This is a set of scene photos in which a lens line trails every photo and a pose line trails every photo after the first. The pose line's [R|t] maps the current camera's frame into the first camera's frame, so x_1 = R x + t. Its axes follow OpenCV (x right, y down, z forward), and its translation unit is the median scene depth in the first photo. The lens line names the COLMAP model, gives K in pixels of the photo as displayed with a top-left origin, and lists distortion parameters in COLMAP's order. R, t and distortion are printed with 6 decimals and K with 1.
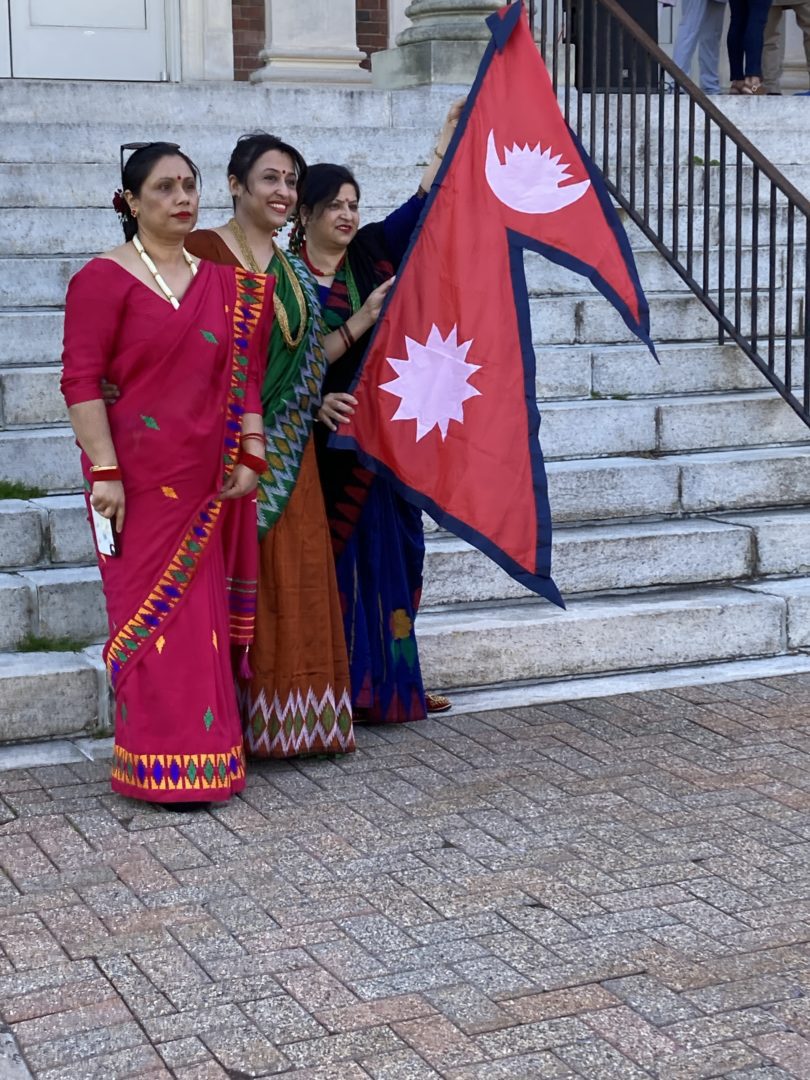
lens RADIAL K [[2253.2, 0, 406.5], [0, 2253.2, 519.8], [0, 0, 1]] dist [0.434143, -2.631801]
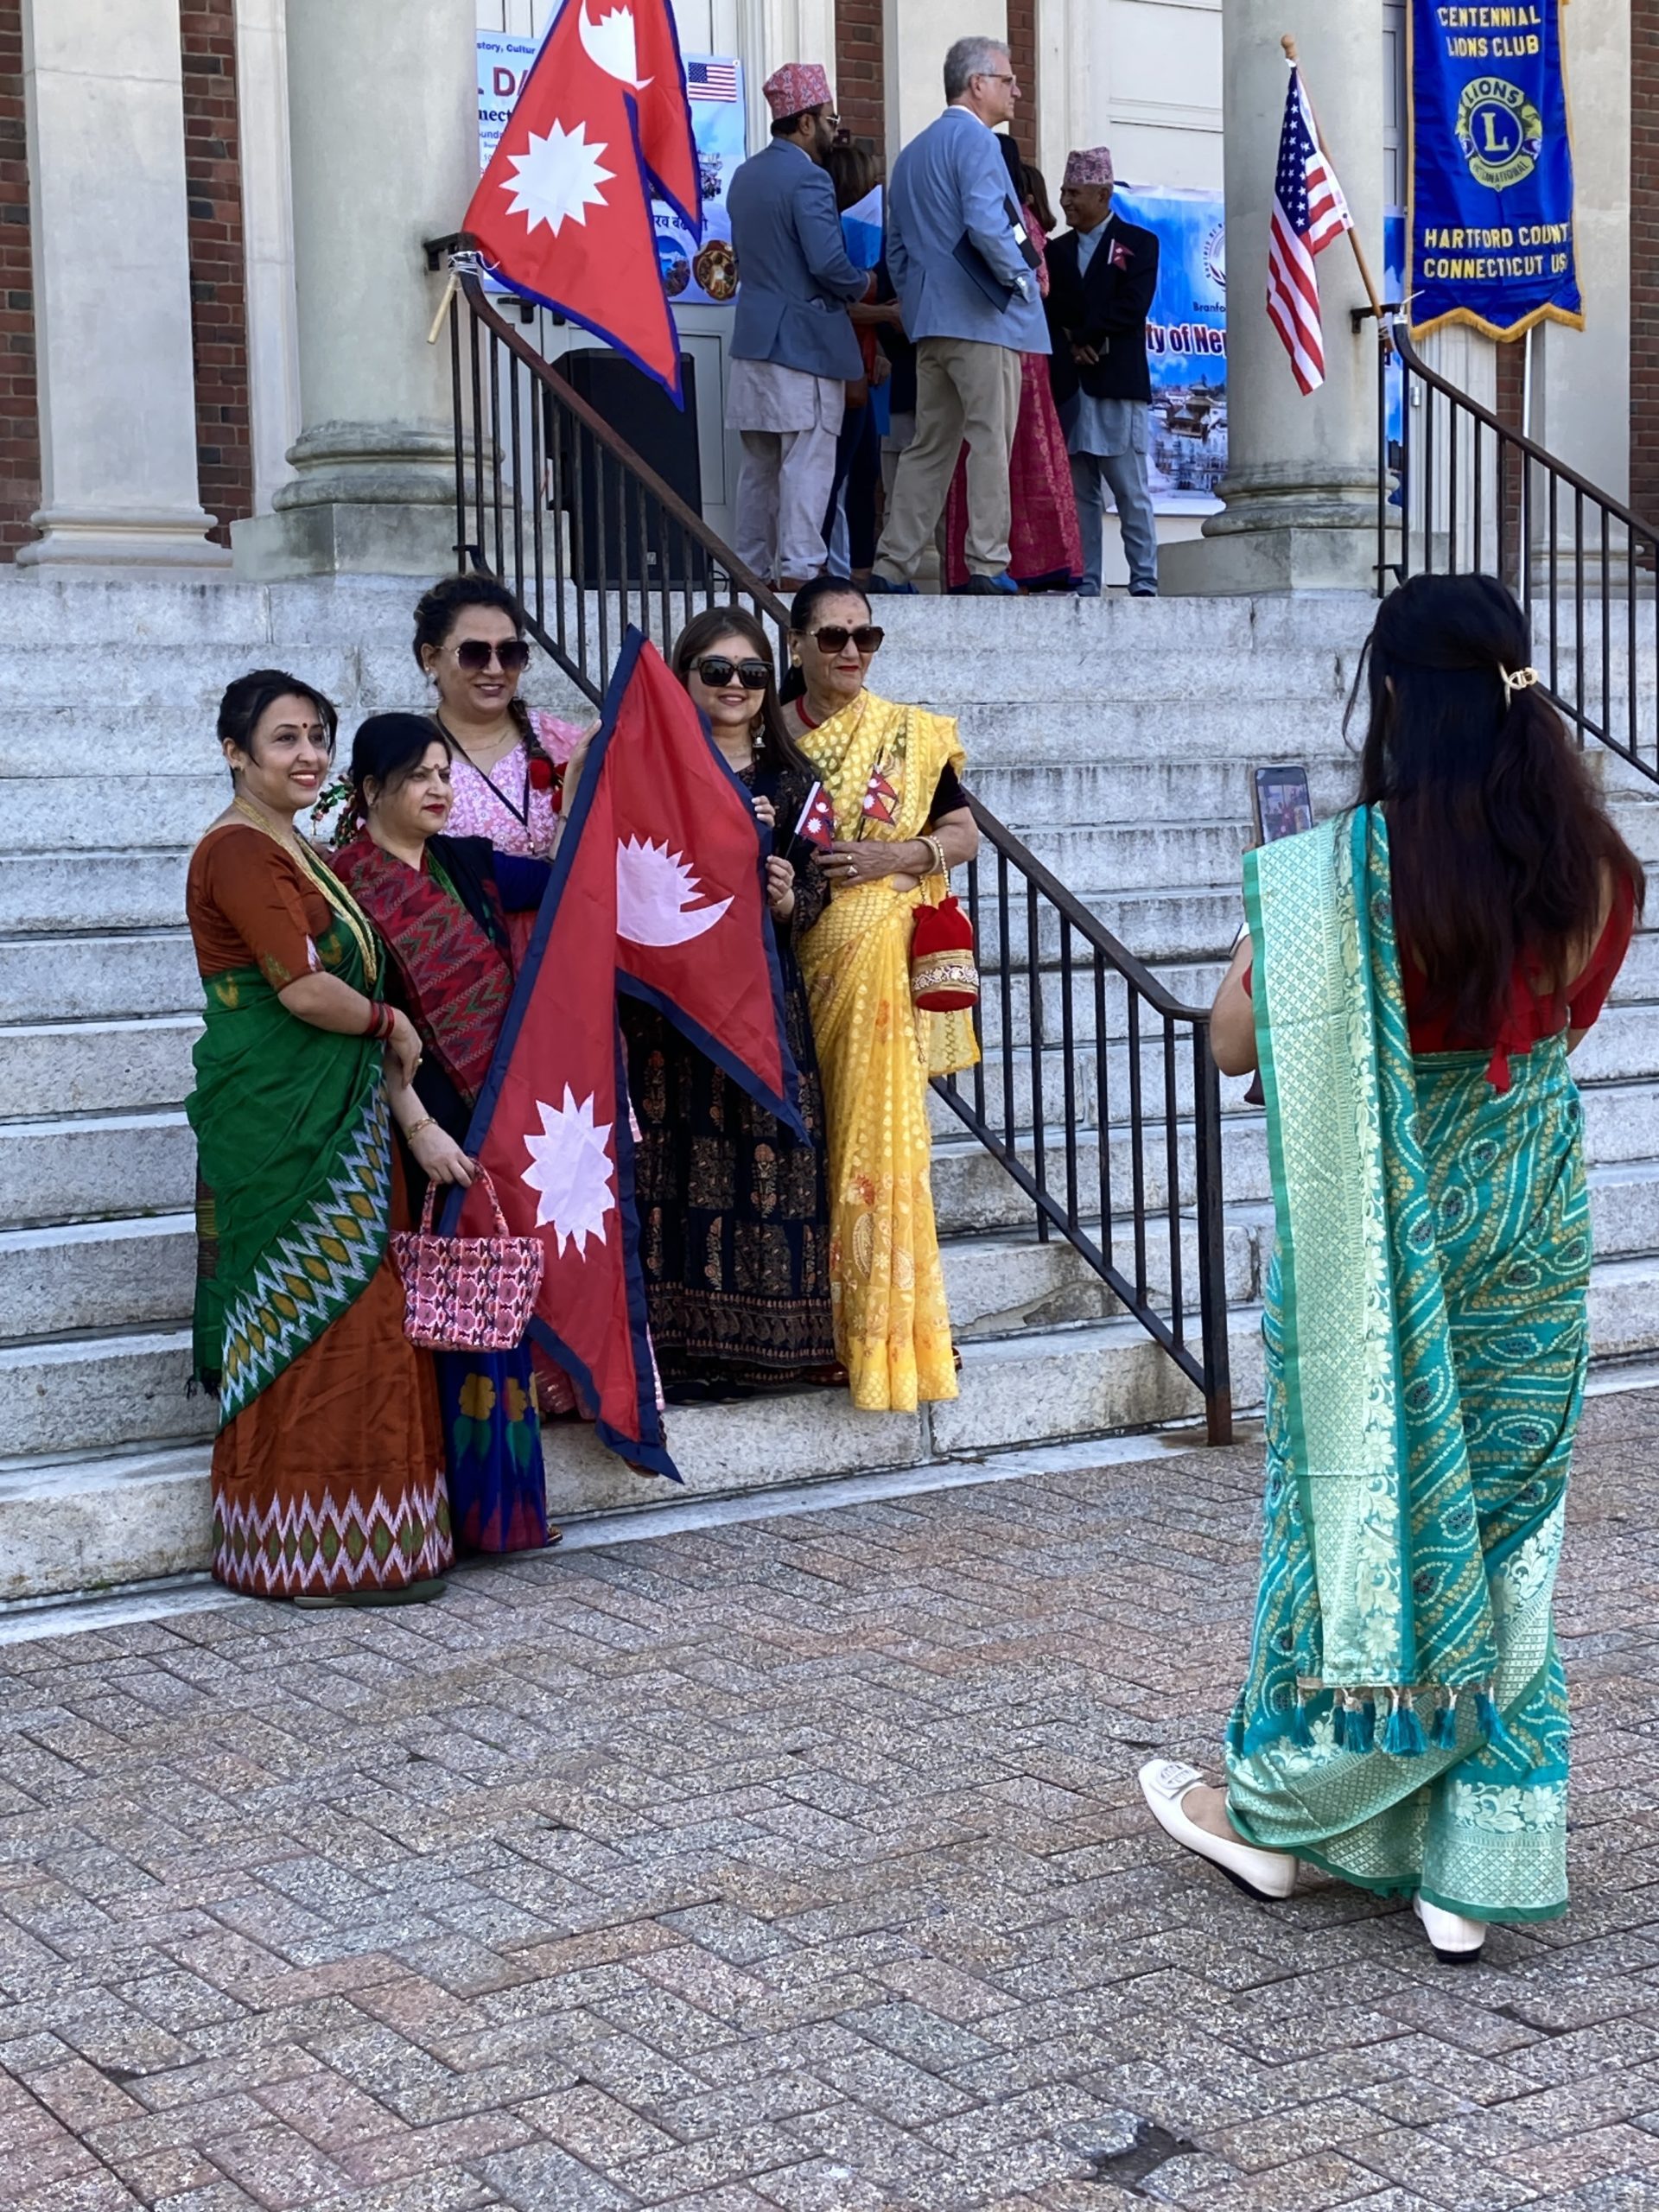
lens RADIAL K [[4615.0, 0, 832.5], [0, 4615.0, 1064.7], [0, 0, 1]] dist [0.434143, -2.631801]
pose [[0.991167, -0.023810, 0.130462, -0.034750], [0.032581, 0.997320, -0.065511, 0.039291], [-0.128552, 0.069183, 0.989287, -0.363813]]
